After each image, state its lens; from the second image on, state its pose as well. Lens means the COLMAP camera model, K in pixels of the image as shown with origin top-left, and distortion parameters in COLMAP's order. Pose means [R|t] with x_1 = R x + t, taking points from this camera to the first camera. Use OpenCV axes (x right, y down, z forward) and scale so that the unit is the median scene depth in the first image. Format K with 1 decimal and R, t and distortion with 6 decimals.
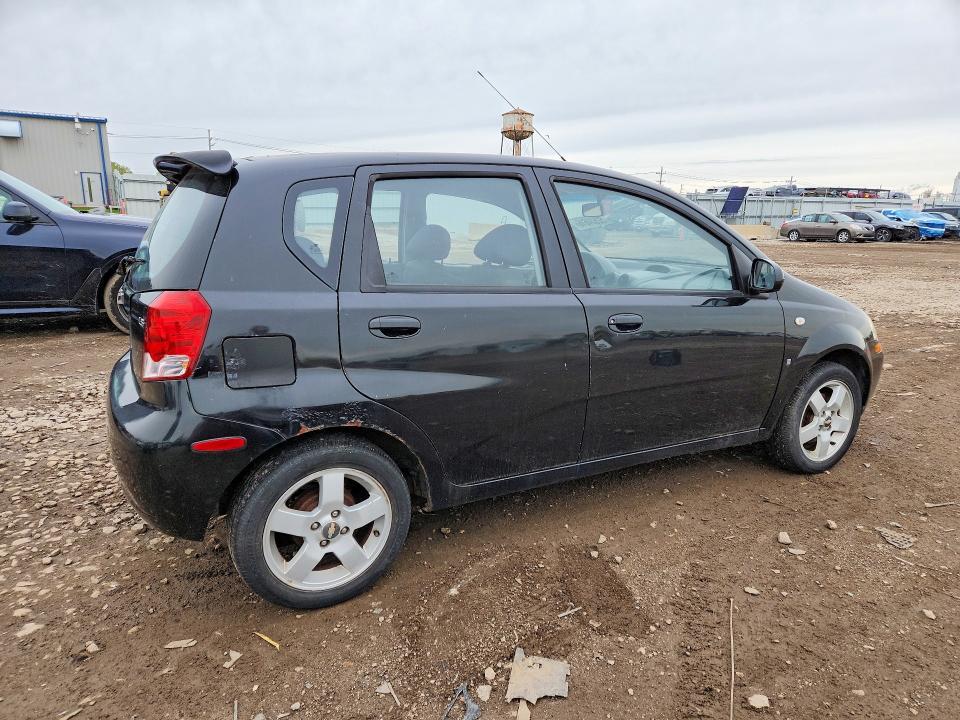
lens RADIAL K [[706.2, 0, 480.0], [0, 706.2, 360.0], [0, 0, 1]] dist [0.025623, 0.001886]
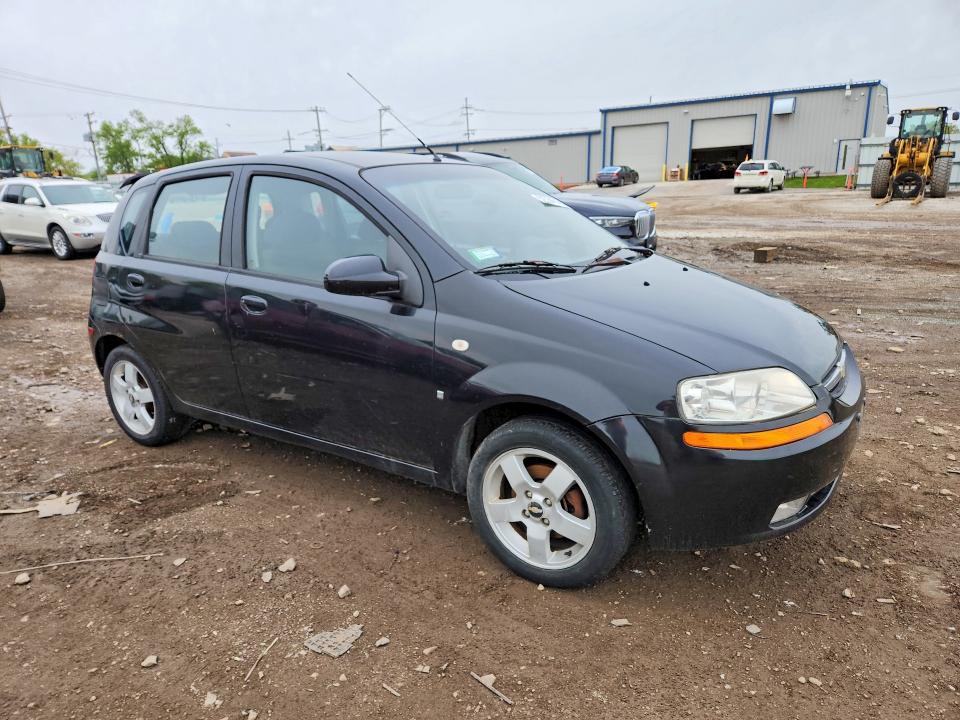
lens RADIAL K [[746.7, 0, 478.5], [0, 746.7, 345.5], [0, 0, 1]] dist [0.016519, 0.000708]
pose [[0.378268, 0.173345, -0.909321, 1.206260], [-0.155729, 0.980227, 0.122080, -0.157508], [0.912503, 0.095429, 0.397783, 0.743584]]
